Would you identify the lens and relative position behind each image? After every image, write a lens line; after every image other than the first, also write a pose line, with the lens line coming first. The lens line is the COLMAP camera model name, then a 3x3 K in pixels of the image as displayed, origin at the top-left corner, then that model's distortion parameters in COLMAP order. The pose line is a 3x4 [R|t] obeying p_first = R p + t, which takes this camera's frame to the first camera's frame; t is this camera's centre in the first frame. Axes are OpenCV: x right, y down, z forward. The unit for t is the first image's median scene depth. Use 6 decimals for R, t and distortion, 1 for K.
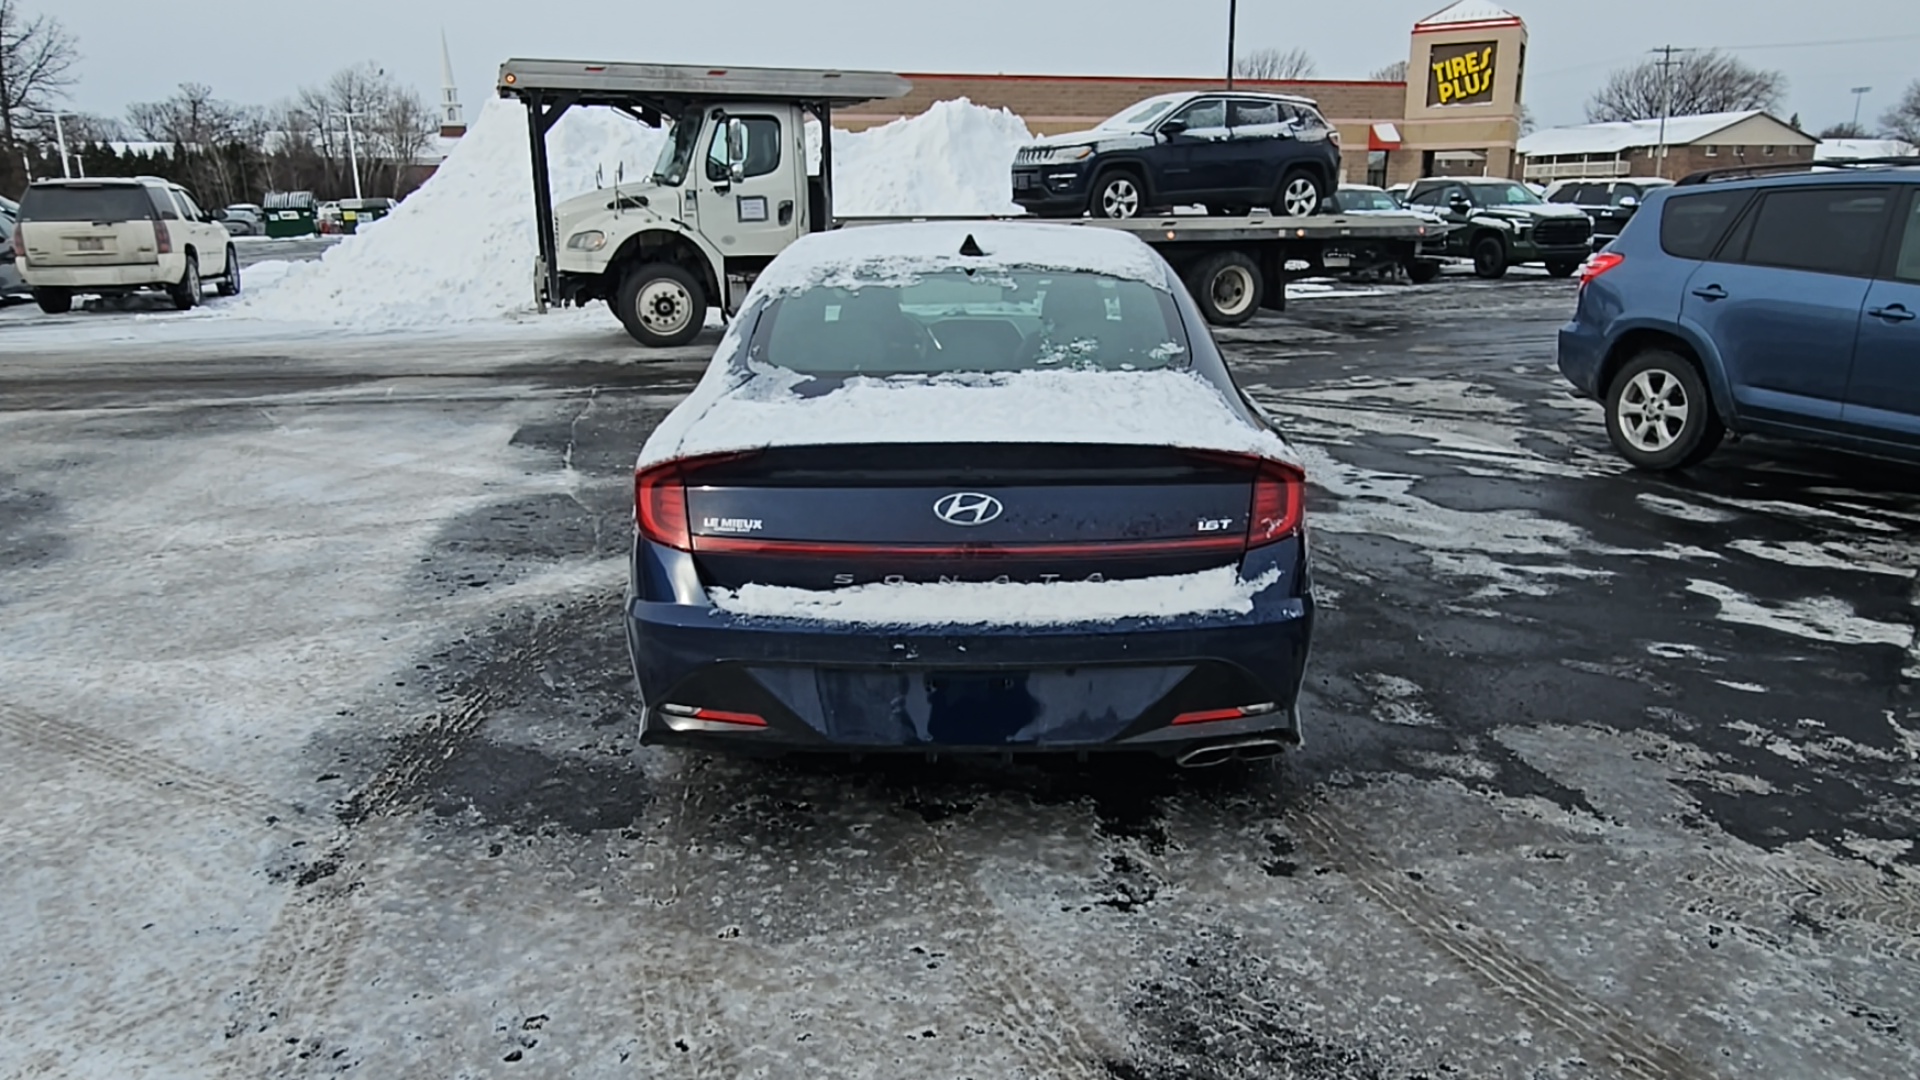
lens RADIAL K [[1264.5, 0, 964.1], [0, 1264.5, 548.3], [0, 0, 1]] dist [0.004639, -0.001639]
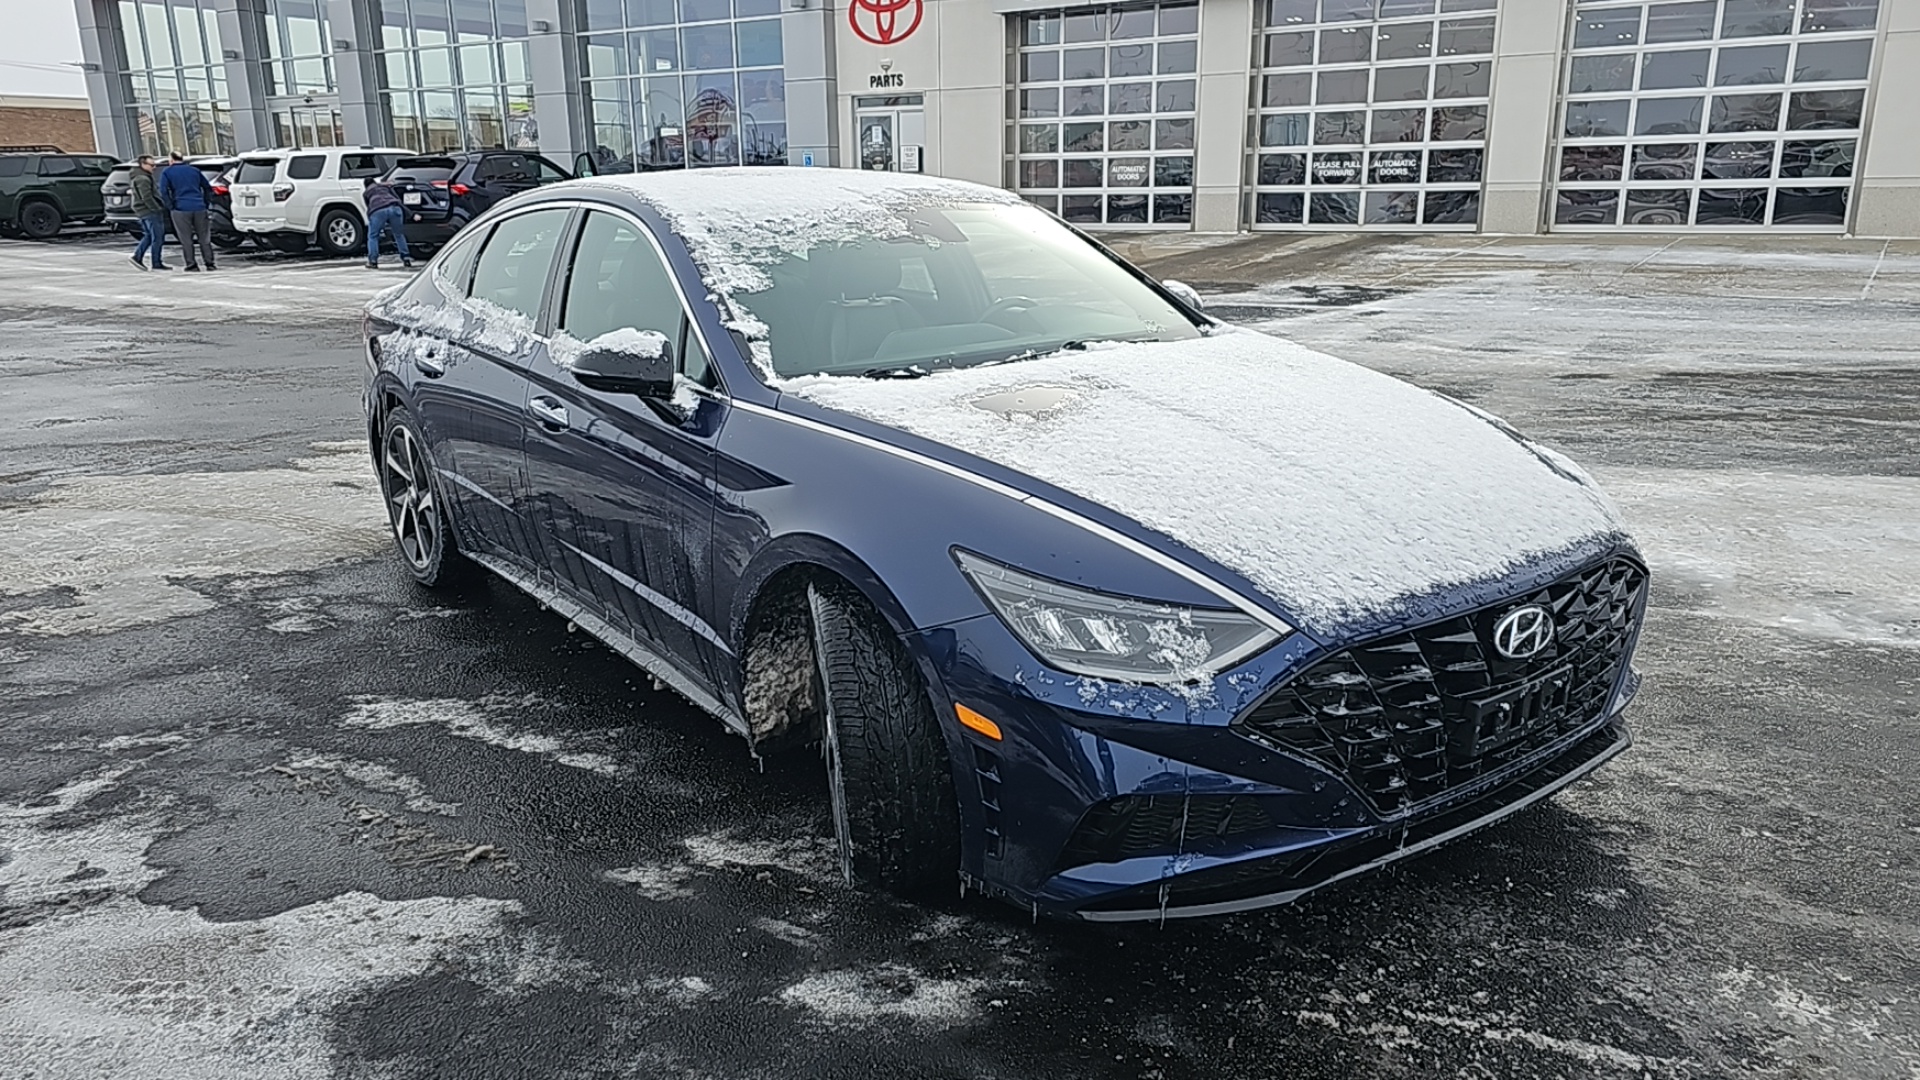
lens RADIAL K [[1366.0, 0, 950.1], [0, 1366.0, 515.6], [0, 0, 1]] dist [0.054763, -0.028660]
pose [[-0.784746, 0.172507, -0.595328, 0.171031], [-0.140595, 0.885910, 0.442037, -0.161114], [0.603661, 0.430587, -0.670960, 0.605628]]
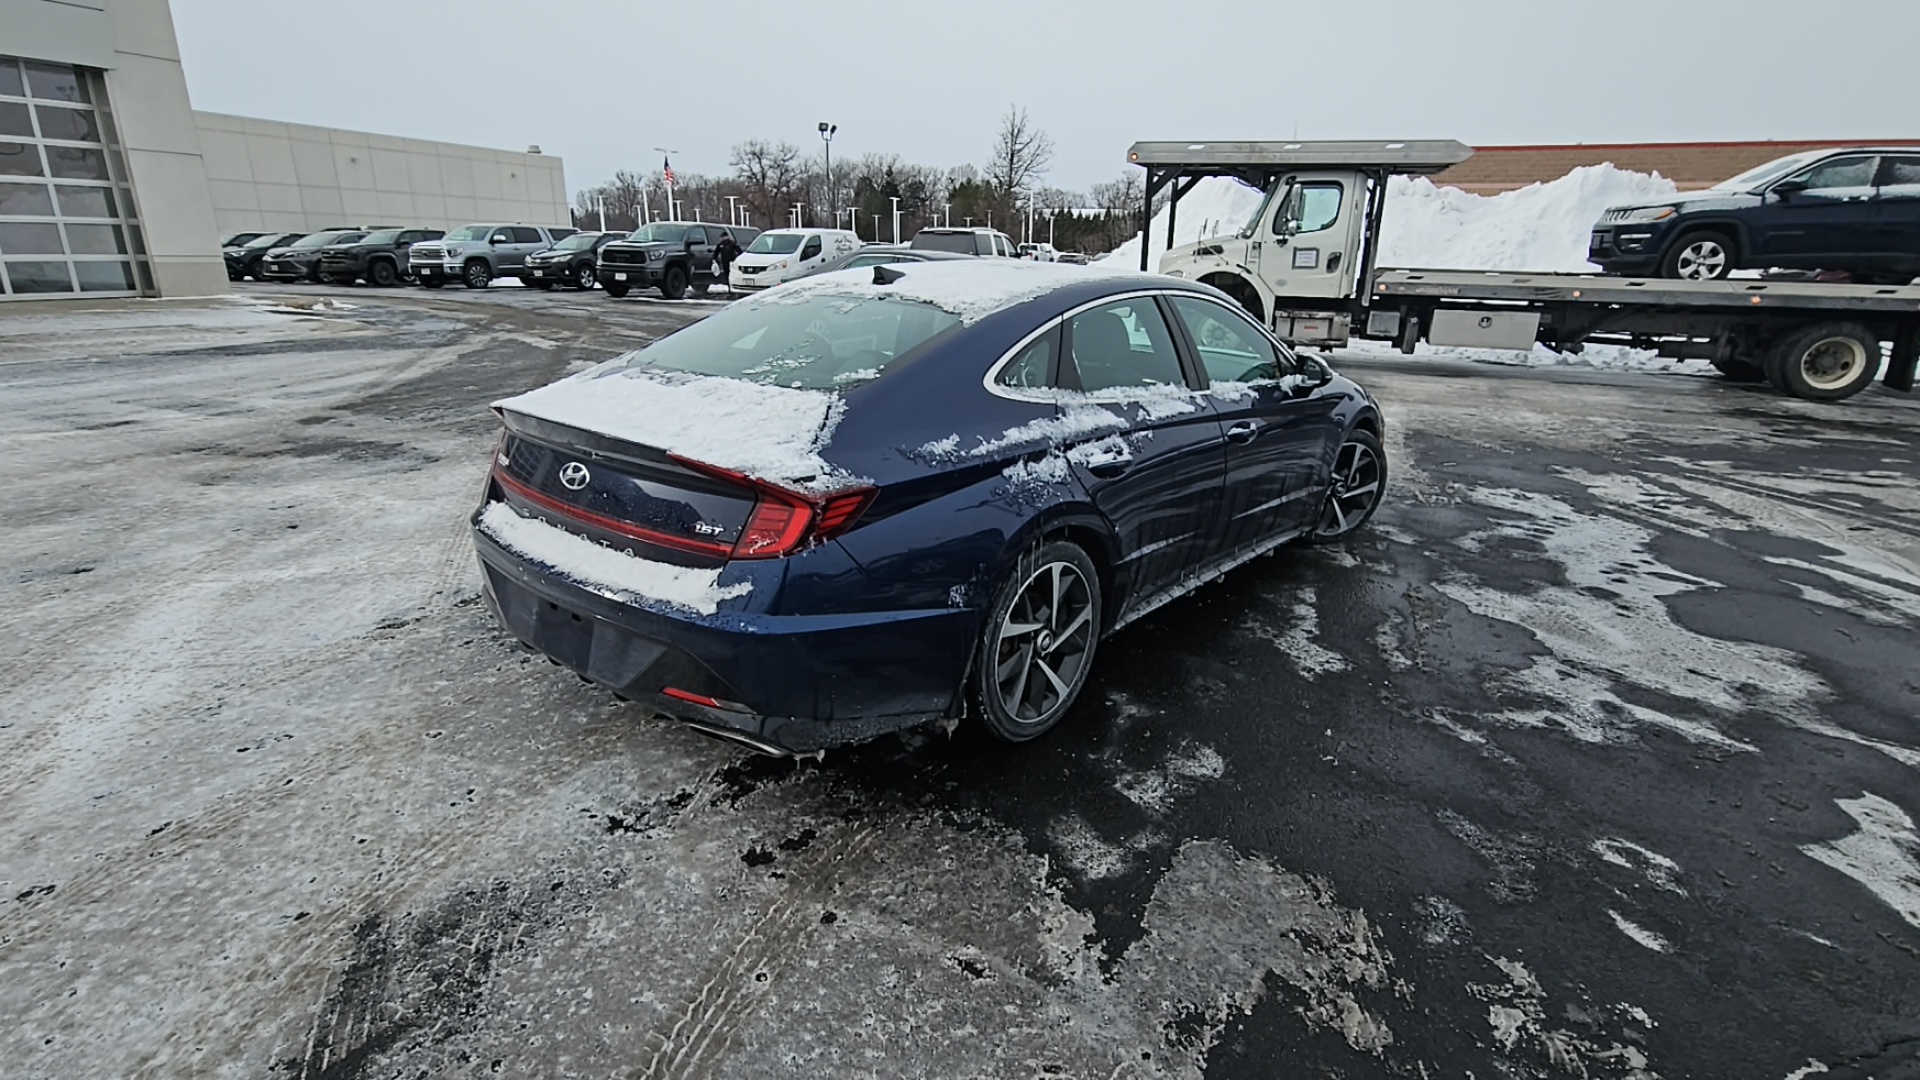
lens RADIAL K [[925.8, 0, 980.5], [0, 925.8, 535.9], [0, 0, 1]] dist [0.003331, -0.000633]
pose [[0.781286, 0.208627, -0.588274, 0.173687], [-0.191570, 0.977147, 0.092114, -0.026965], [0.594048, 0.040728, 0.803398, 0.099860]]
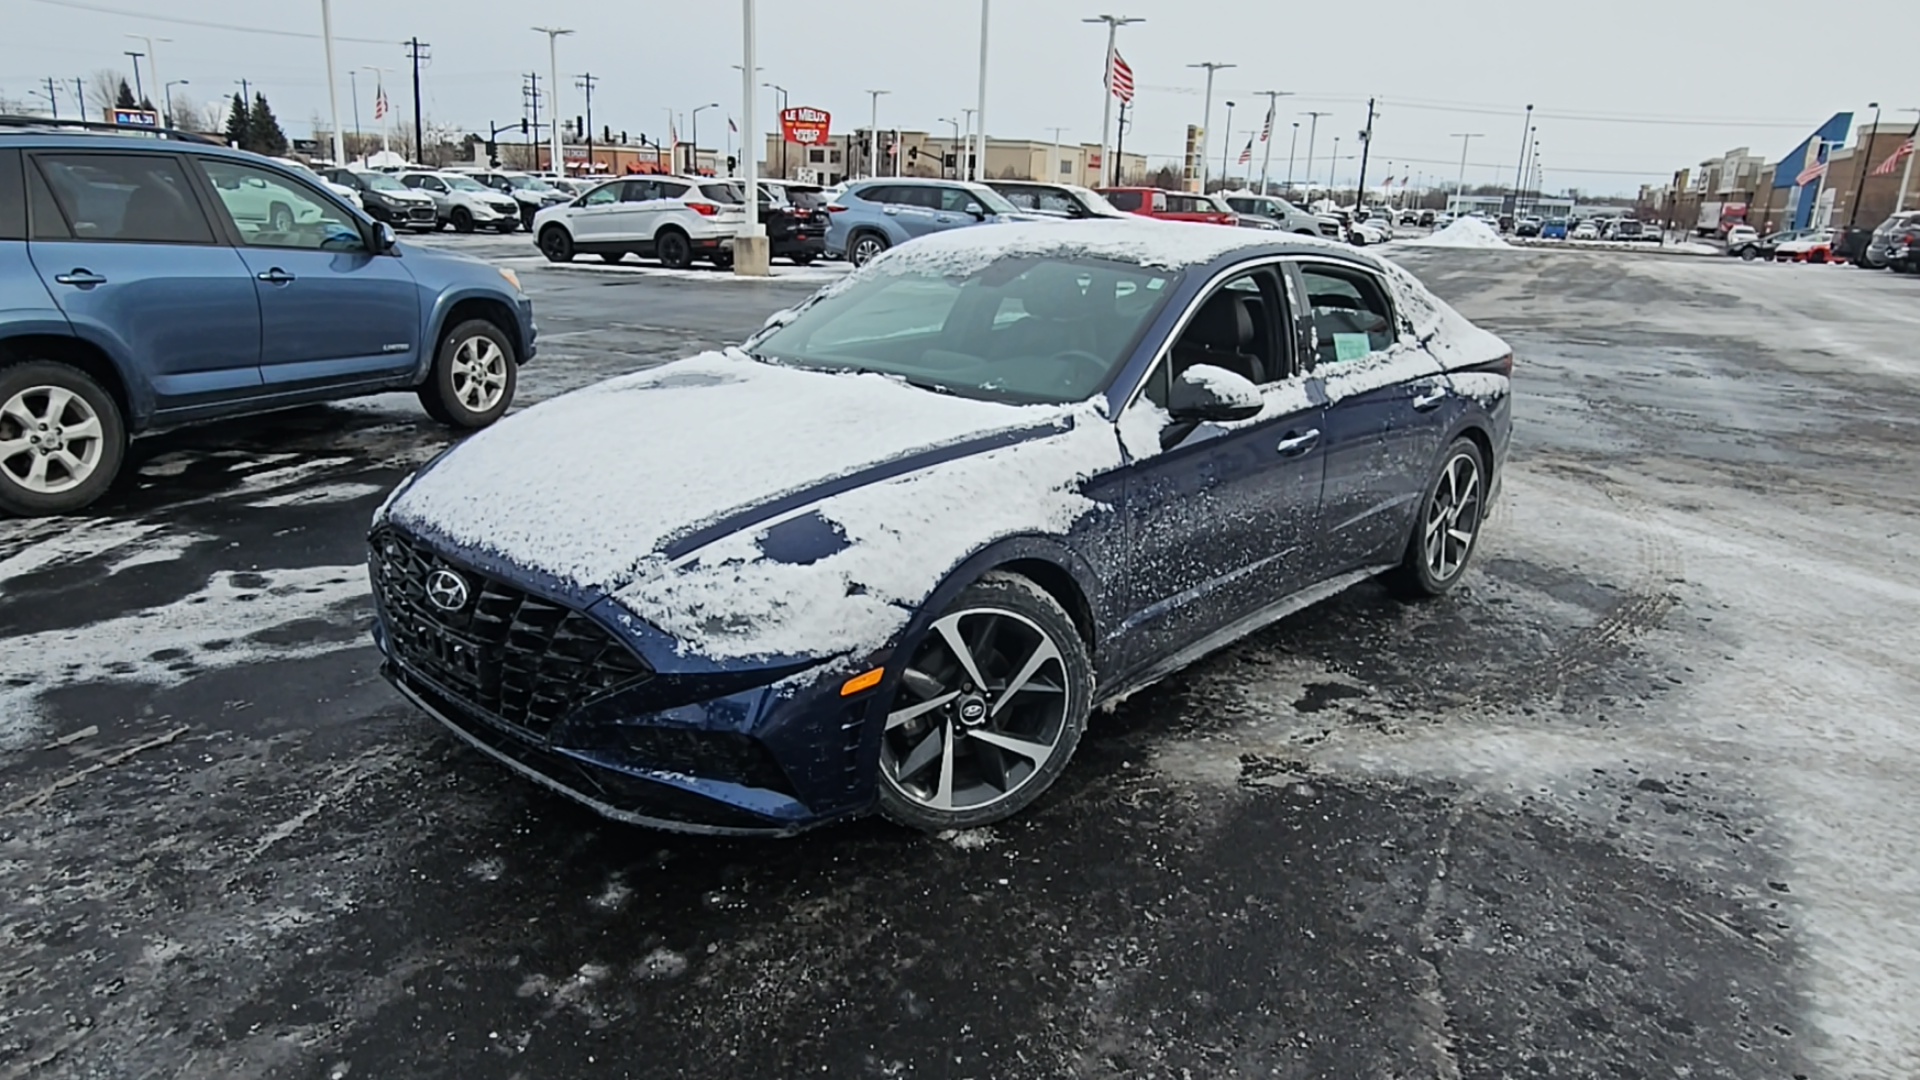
lens RADIAL K [[1264.5, 0, 964.1], [0, 1264.5, 548.3], [0, 0, 1]] dist [0.004639, -0.001639]
pose [[-0.745130, -0.200340, 0.636118, -0.195016], [0.145810, 0.881802, 0.448514, -0.165978], [-0.650785, 0.426953, -0.627845, 0.608839]]
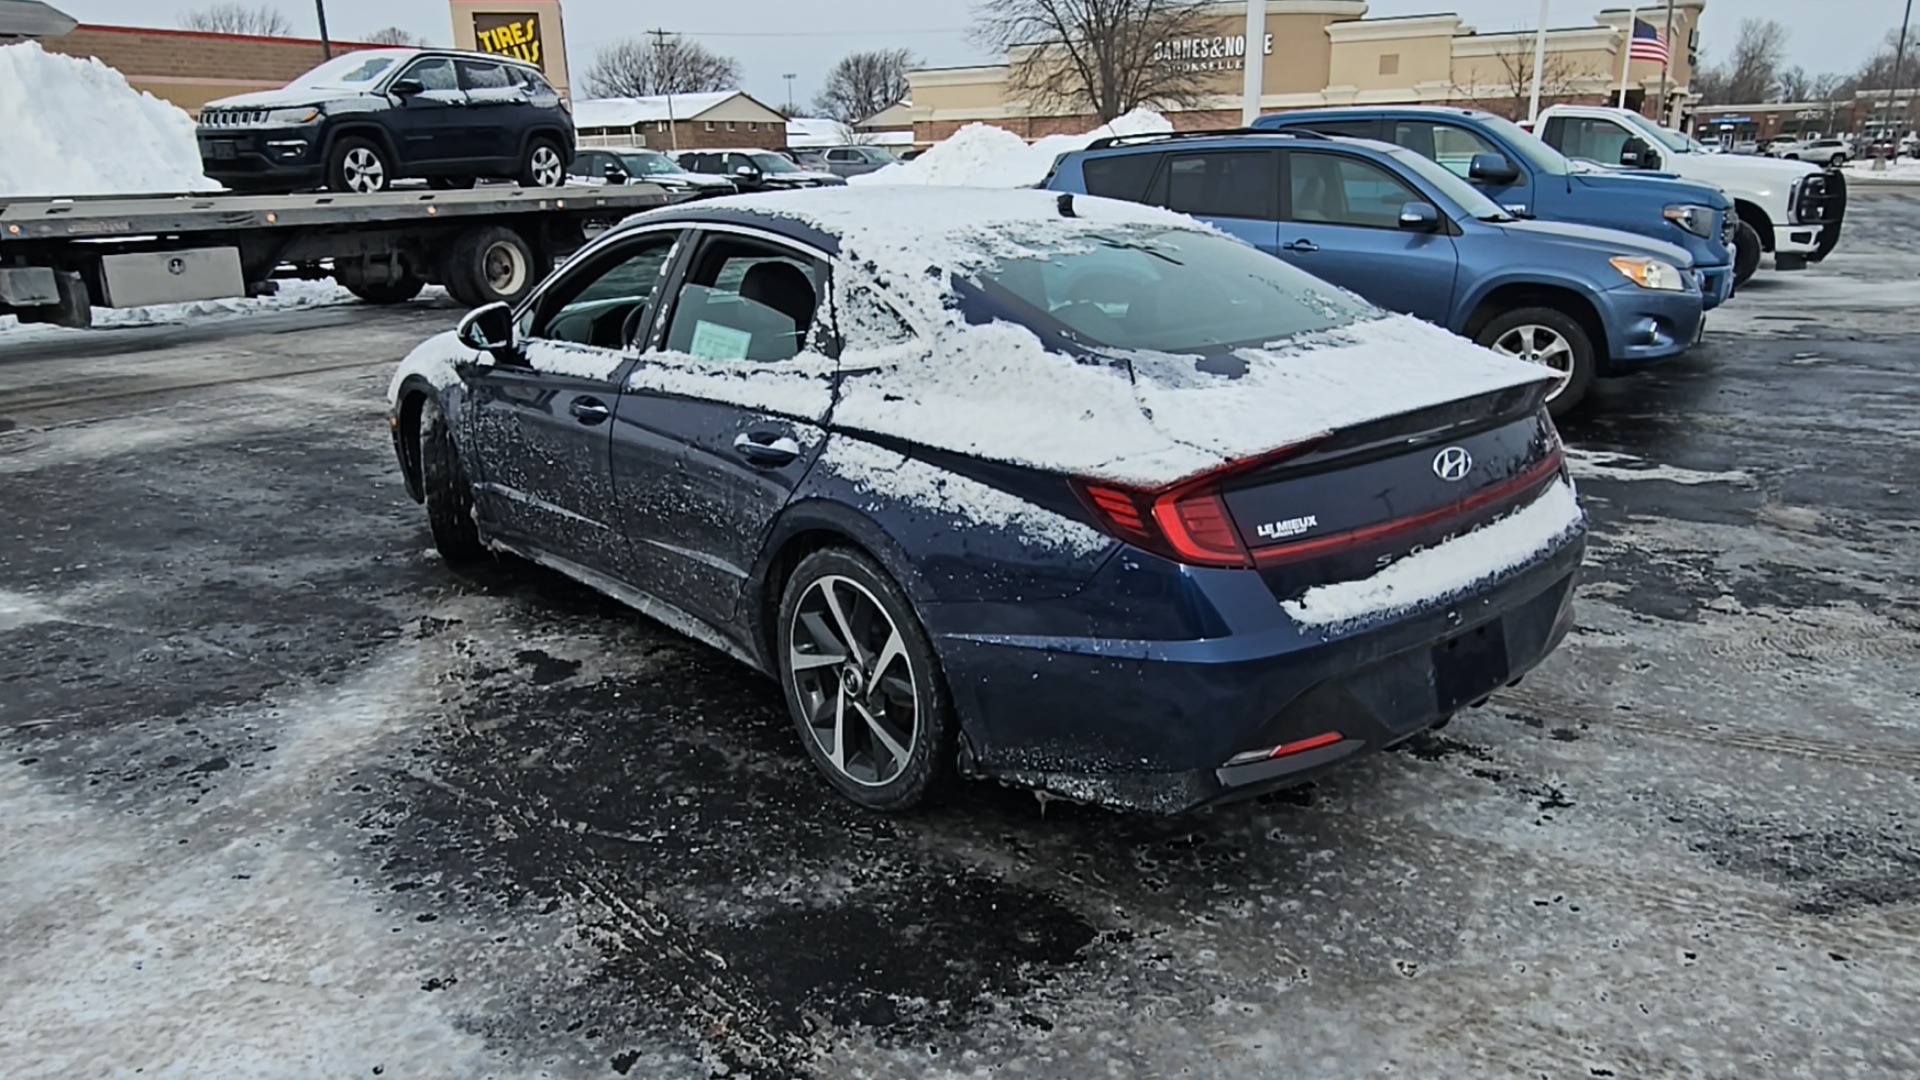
lens RADIAL K [[1264.5, 0, 964.1], [0, 1264.5, 548.3], [0, 0, 1]] dist [0.004639, -0.001639]
pose [[0.751773, -0.198476, 0.628844, -0.182387], [0.185950, 0.978735, 0.086608, -0.024523], [-0.632661, 0.051824, 0.772693, 0.095942]]
